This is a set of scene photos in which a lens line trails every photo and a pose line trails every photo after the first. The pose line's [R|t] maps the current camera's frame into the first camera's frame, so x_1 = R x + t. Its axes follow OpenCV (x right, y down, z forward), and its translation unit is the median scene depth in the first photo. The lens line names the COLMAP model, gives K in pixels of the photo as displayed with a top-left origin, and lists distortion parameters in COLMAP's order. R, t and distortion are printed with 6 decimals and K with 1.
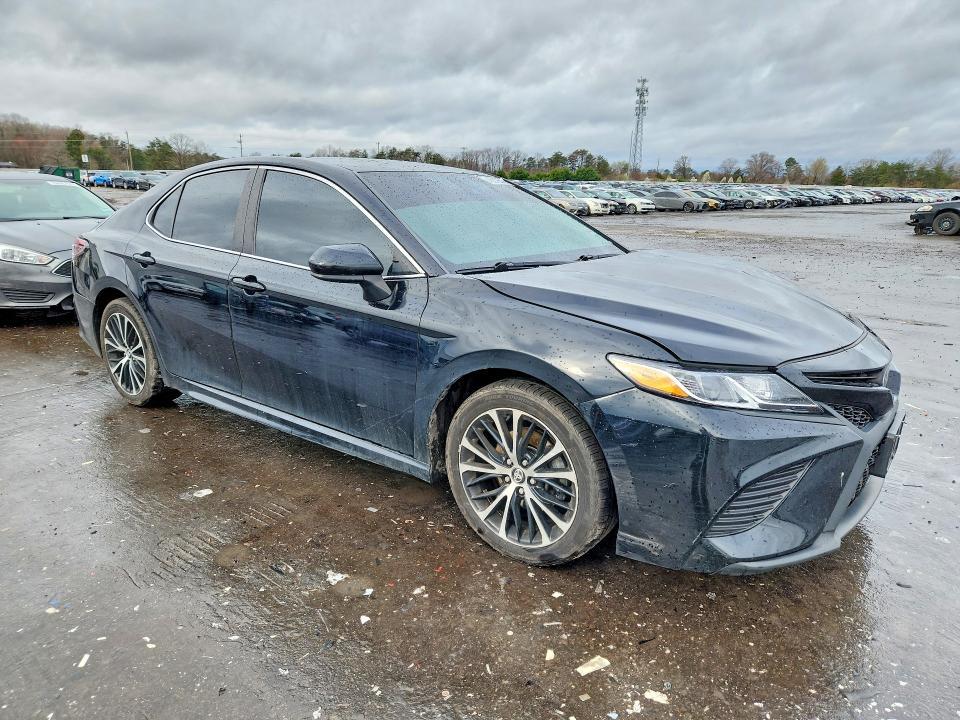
lens RADIAL K [[734.4, 0, 476.0], [0, 734.4, 358.1], [0, 0, 1]] dist [-0.000328, 0.029838]
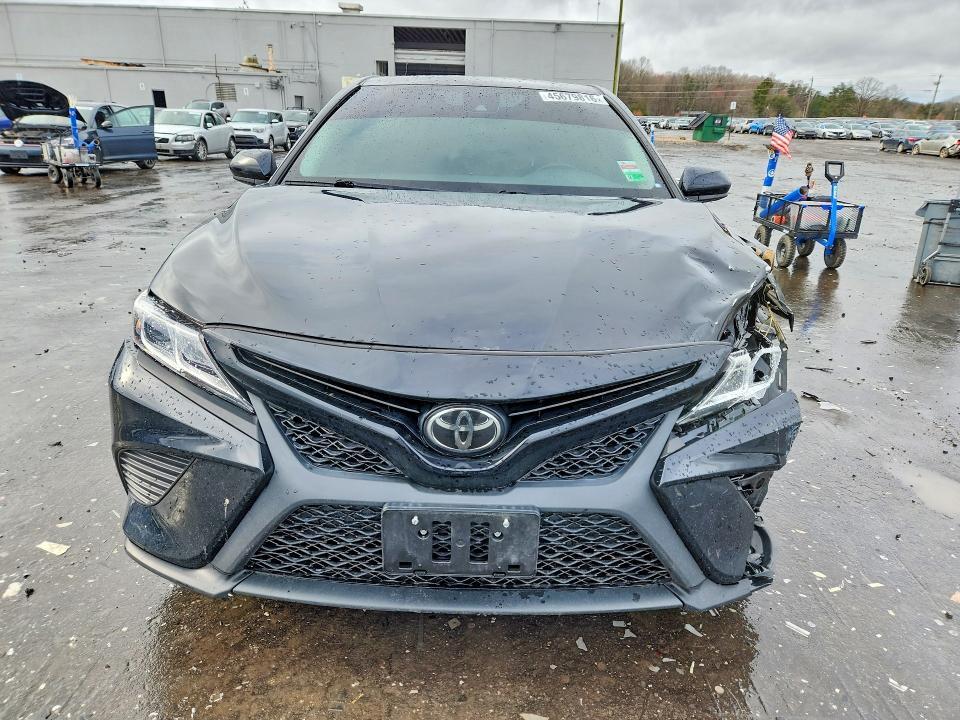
lens RADIAL K [[734.4, 0, 476.0], [0, 734.4, 358.1], [0, 0, 1]] dist [-0.000328, 0.029838]
pose [[0.539808, 0.262659, -0.799761, 0.161291], [-0.216845, 0.961399, 0.169382, -0.020136], [0.813379, 0.081991, 0.575927, 0.109114]]
